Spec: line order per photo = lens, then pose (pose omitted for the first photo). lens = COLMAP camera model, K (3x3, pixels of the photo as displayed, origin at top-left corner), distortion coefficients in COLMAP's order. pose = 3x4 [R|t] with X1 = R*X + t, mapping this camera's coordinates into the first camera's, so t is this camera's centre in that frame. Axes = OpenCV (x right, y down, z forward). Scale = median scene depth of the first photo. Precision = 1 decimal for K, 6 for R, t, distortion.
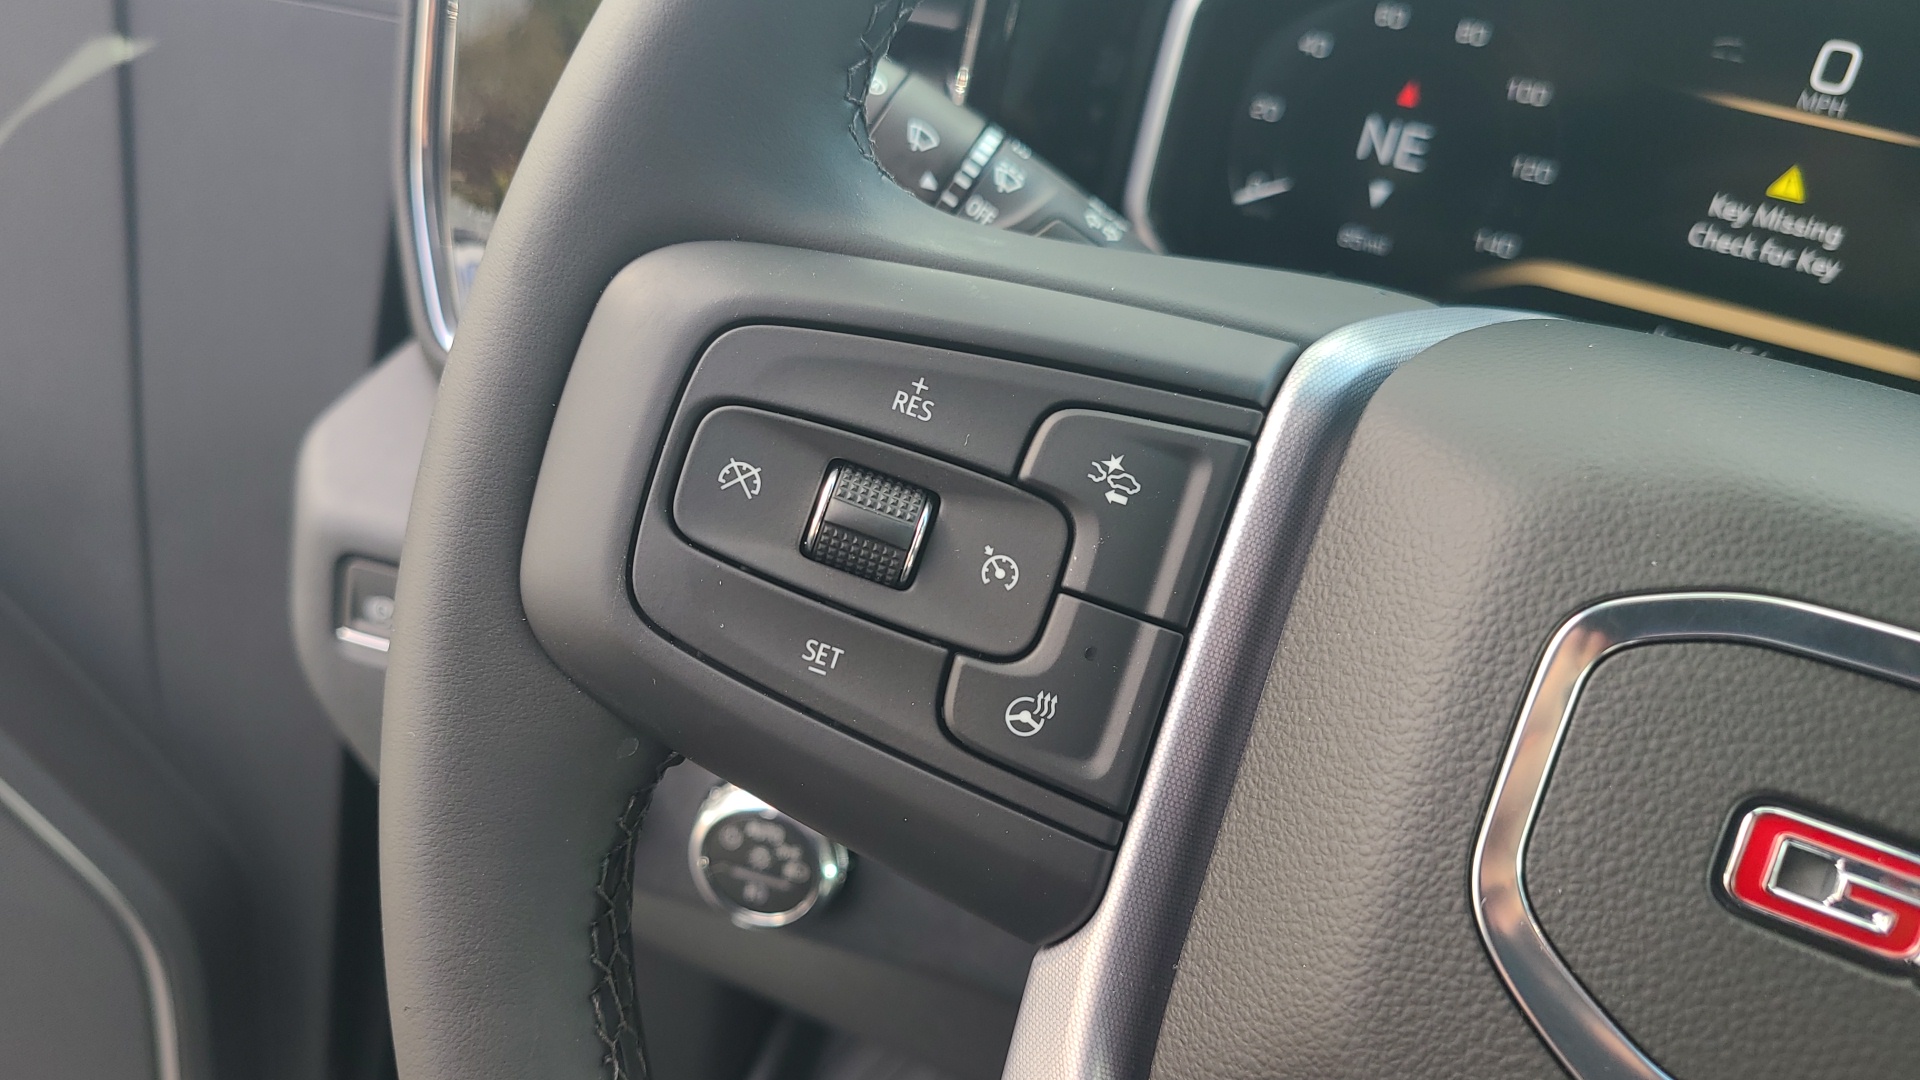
lens RADIAL K [[1627.4, 0, 960.0], [0, 1627.4, 540.0], [0, 0, 1]] dist [0.061289, -0.004630]
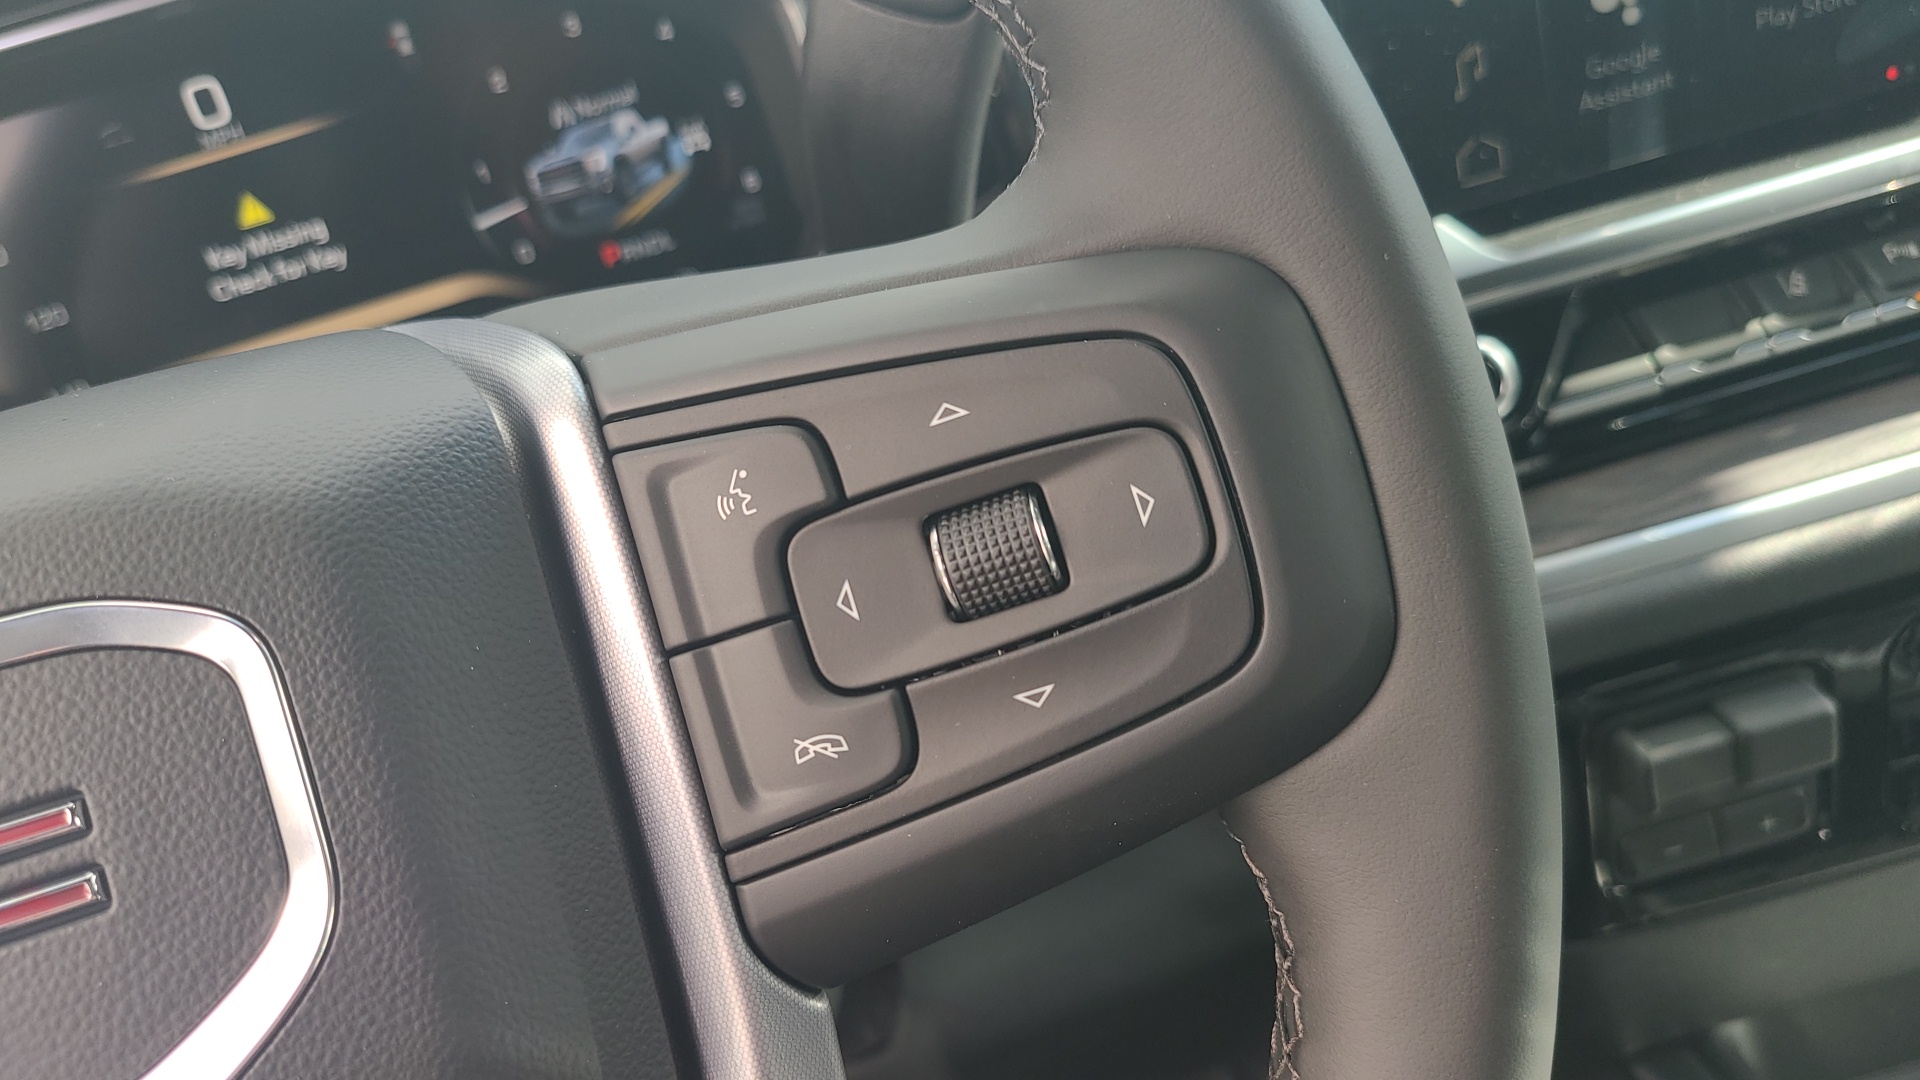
lens RADIAL K [[1692.5, 0, 964.6], [0, 1692.5, 510.0], [0, 0, 1]] dist [0.049870, -0.003268]
pose [[0.746230, -0.574789, 0.335794, 0.521619], [0.594590, 0.802343, 0.052047, 0.216678], [-0.299338, 0.160821, 0.940496, -0.185571]]
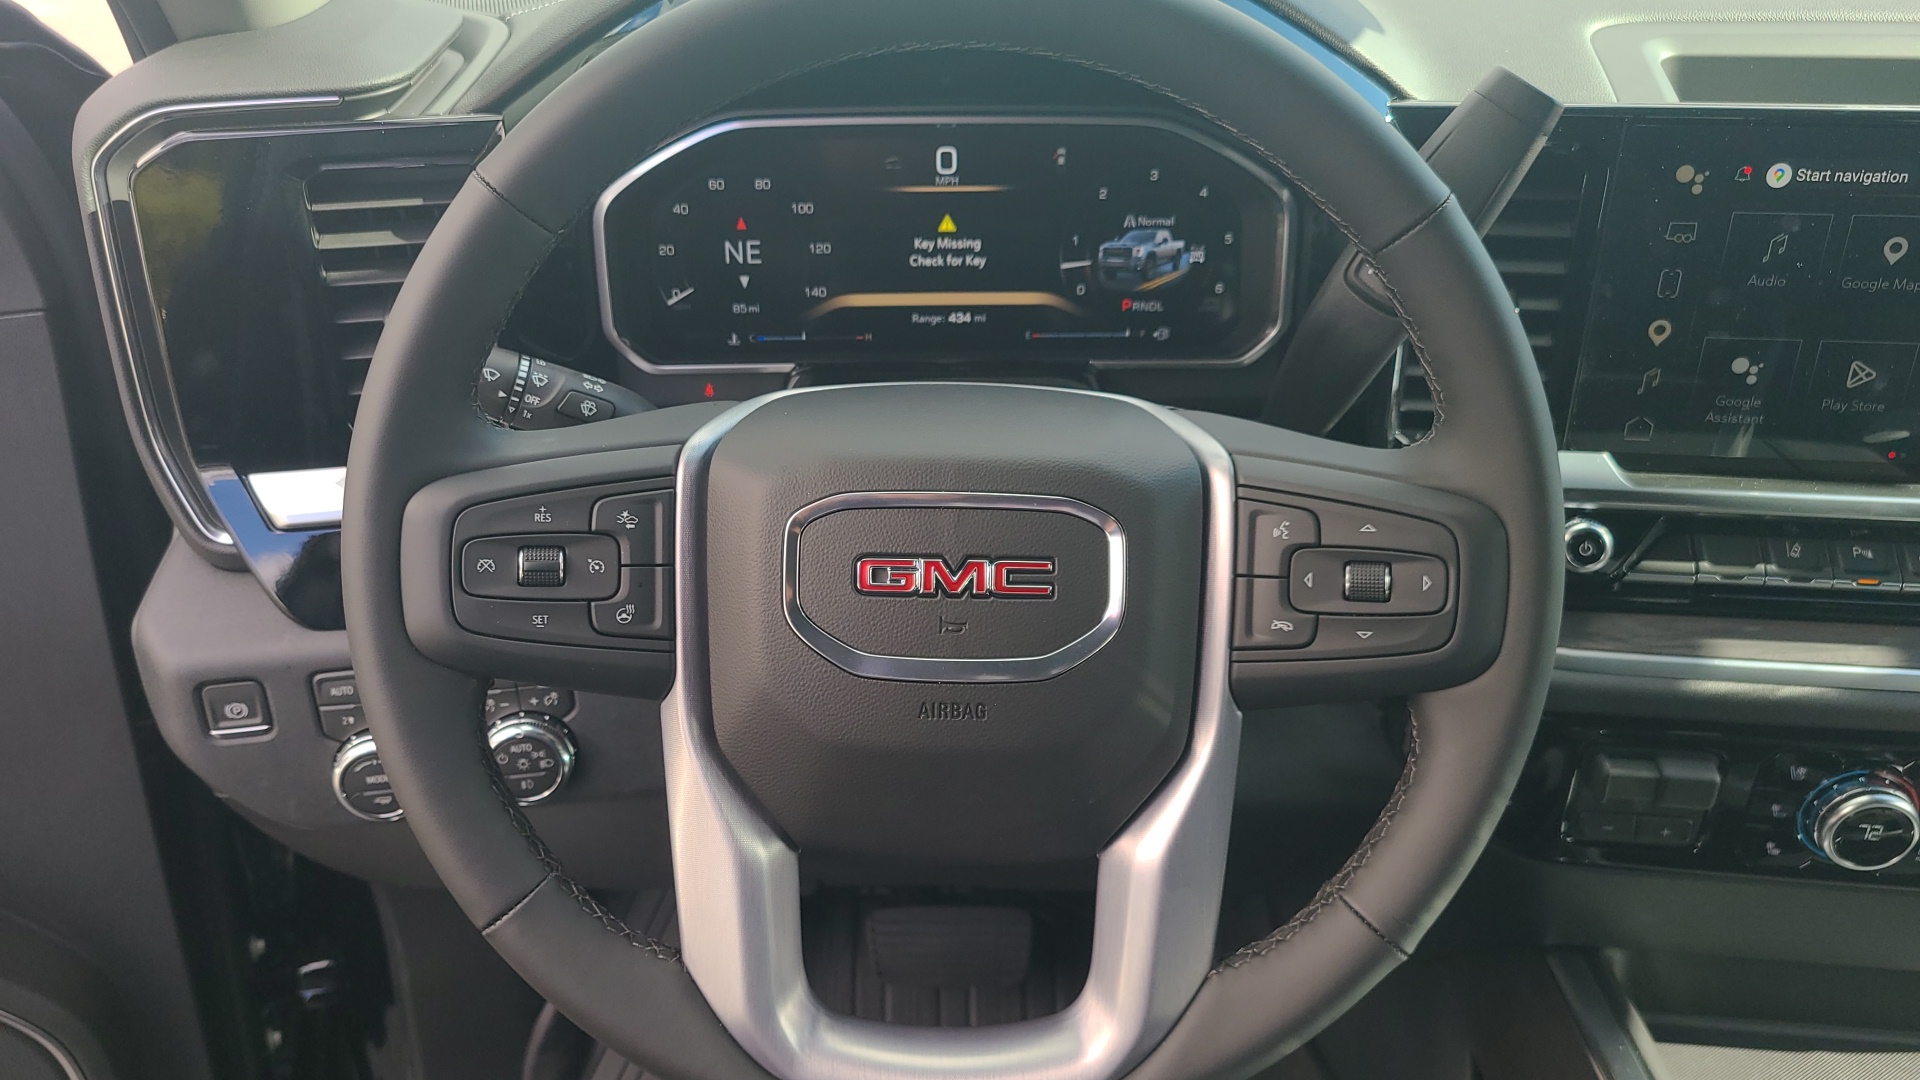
lens RADIAL K [[1627.4, 0, 960.0], [0, 1627.4, 540.0], [0, 0, 1]] dist [0.061289, -0.004630]
pose [[0.920599, -0.324082, 0.217871, 0.003032], [0.313799, 0.946007, 0.081243, -0.034049], [-0.232437, -0.006425, 0.972590, -1.117340]]
